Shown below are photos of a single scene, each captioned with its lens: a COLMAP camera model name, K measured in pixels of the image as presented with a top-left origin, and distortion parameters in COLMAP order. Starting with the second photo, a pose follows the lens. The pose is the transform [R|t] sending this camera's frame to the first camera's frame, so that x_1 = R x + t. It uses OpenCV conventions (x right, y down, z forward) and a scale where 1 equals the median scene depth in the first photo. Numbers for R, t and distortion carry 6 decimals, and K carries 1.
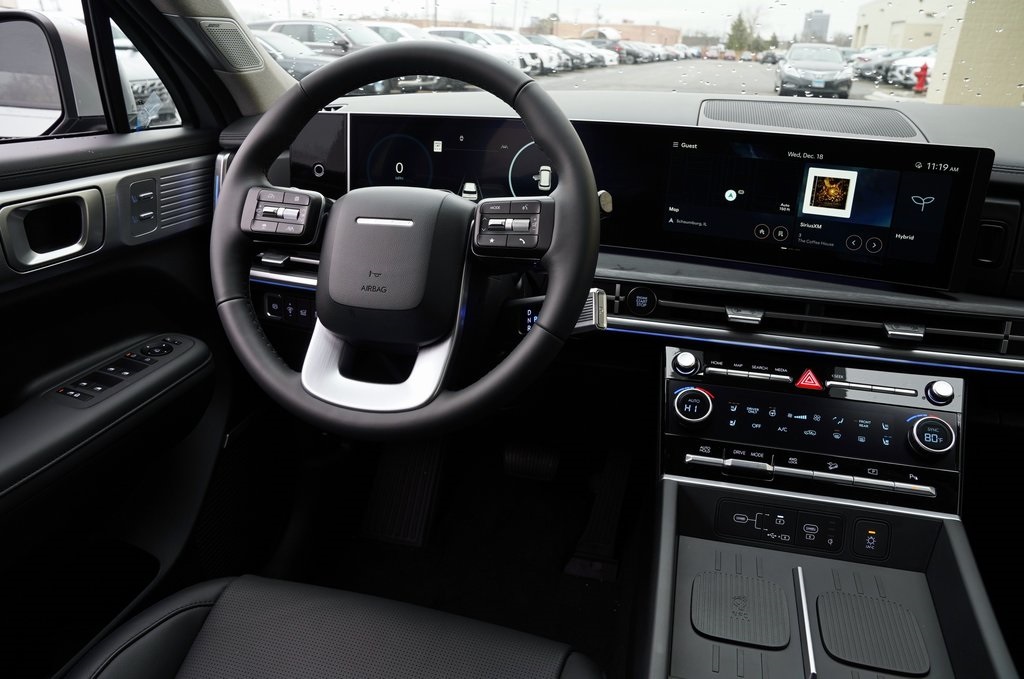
lens RADIAL K [[715.3, 0, 511.3], [0, 715.3, 337.6], [0, 0, 1]] dist [-0.127238, 0.088951]
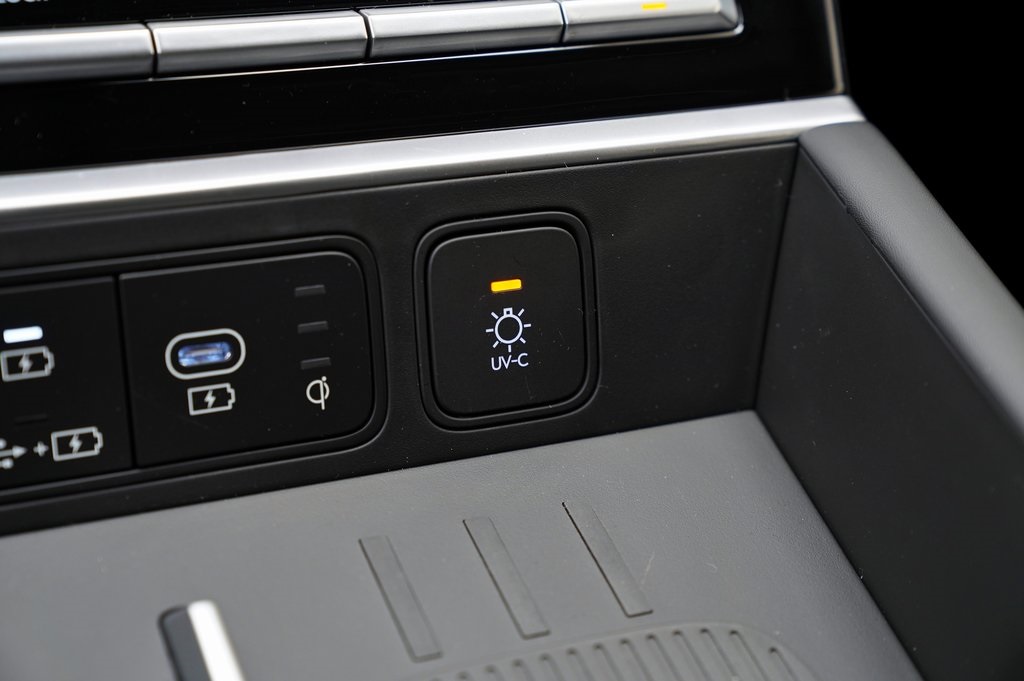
lens RADIAL K [[1971.5, 0, 515.7], [0, 1971.5, 336.8], [0, 0, 1]] dist [0.243779, 0.000000]
pose [[0.784025, -0.294263, 0.546547, 0.202253], [0.103153, 0.930014, 0.352751, 0.094005], [-0.612098, -0.220188, 0.759509, 0.528371]]
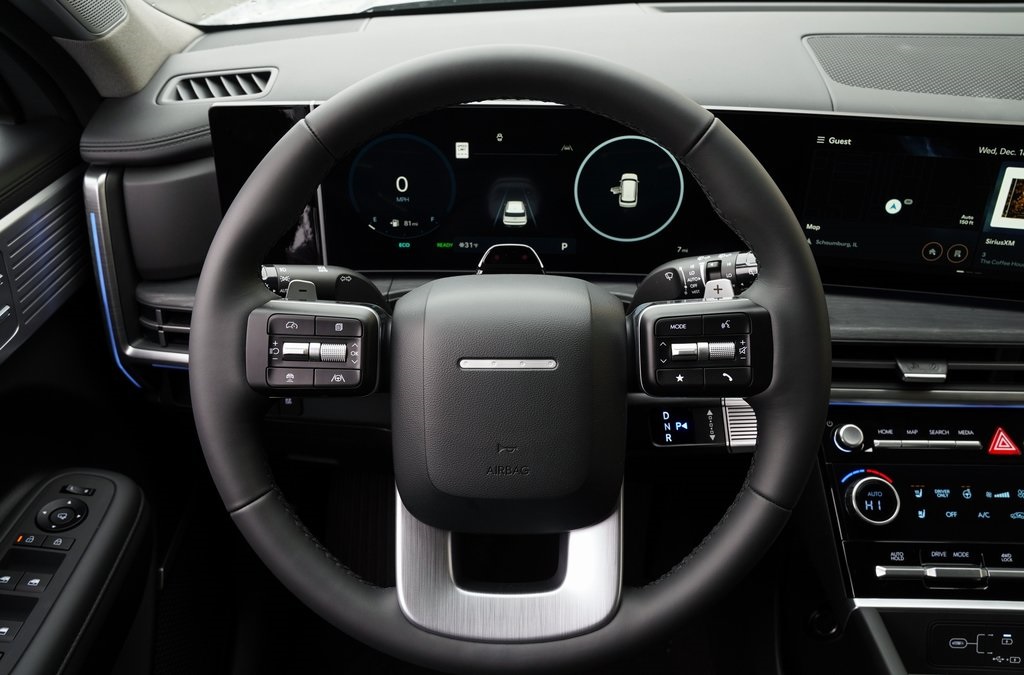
lens RADIAL K [[829.6, 0, 513.2], [0, 829.6, 337.6], [0, 0, 1]] dist [-0.064914, 0.086582]
pose [[0.968707, -0.138996, 0.205638, -0.293015], [0.097670, 0.975118, 0.199012, -0.301624], [-0.228183, -0.172700, 0.958179, 0.263636]]
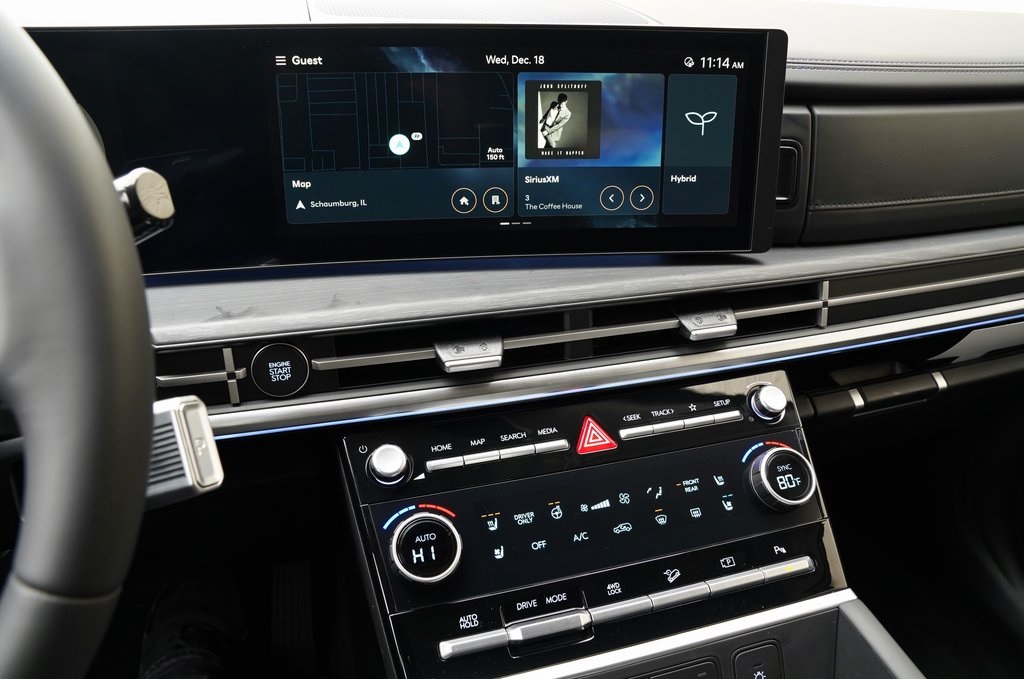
lens RADIAL K [[718.9, 0, 513.5], [0, 718.9, 338.6], [0, 0, 1]] dist [-0.106671, 0.042403]
pose [[0.849208, -0.229261, 0.475695, 0.094178], [0.198329, 0.973359, 0.115055, -0.108762], [-0.489400, -0.003361, 0.872053, 0.507813]]
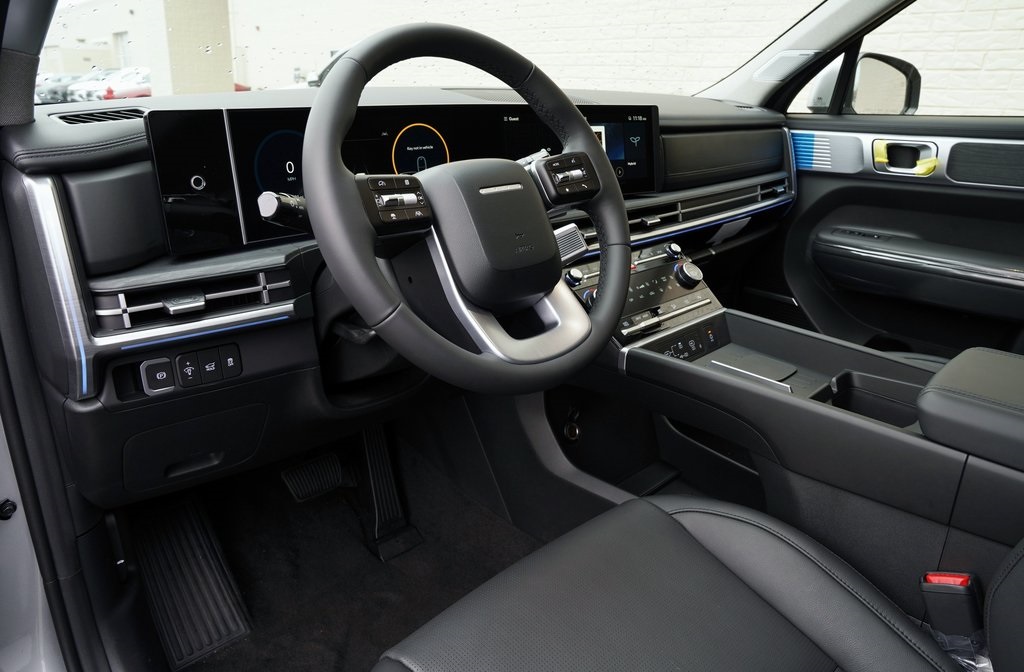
lens RADIAL K [[715.3, 0, 510.2], [0, 715.3, 331.4], [0, 0, 1]] dist [-0.127238, 0.088951]
pose [[0.500358, -0.288880, 0.816205, -1.003011], [0.321479, 0.937293, 0.134660, -0.093150], [-0.803924, 0.195015, 0.561850, 0.387023]]
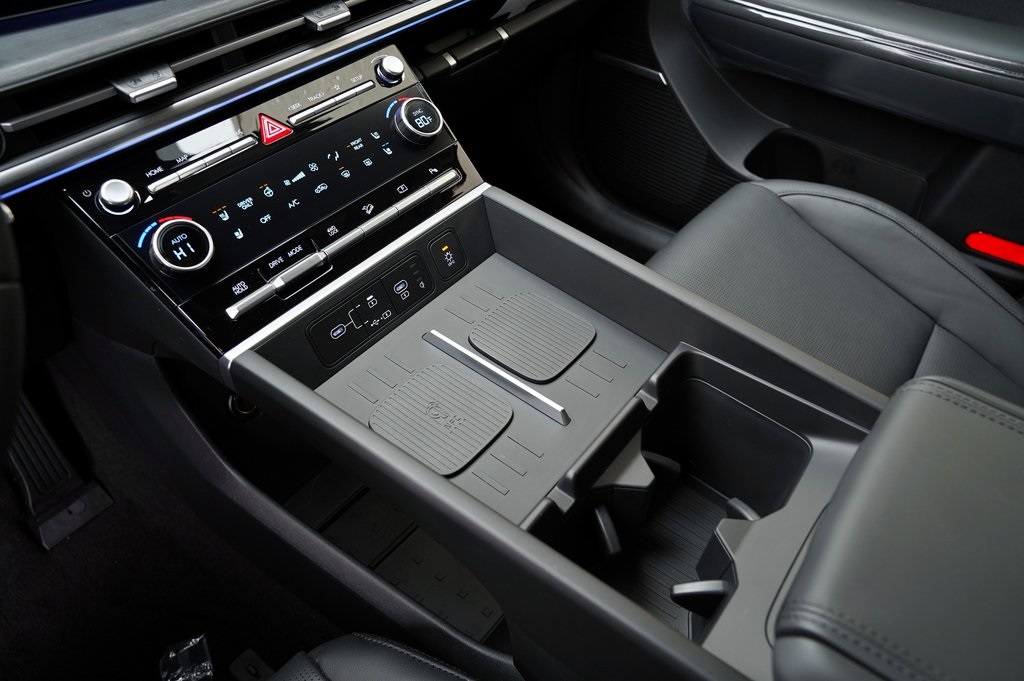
lens RADIAL K [[715.3, 0, 517.9], [0, 715.3, 338.5], [0, 0, 1]] dist [-0.127238, 0.088951]
pose [[0.380670, -0.645106, 0.662517, -0.109153], [0.332707, 0.764028, 0.552782, -0.093134], [-0.862784, 0.009996, 0.505473, 0.416502]]
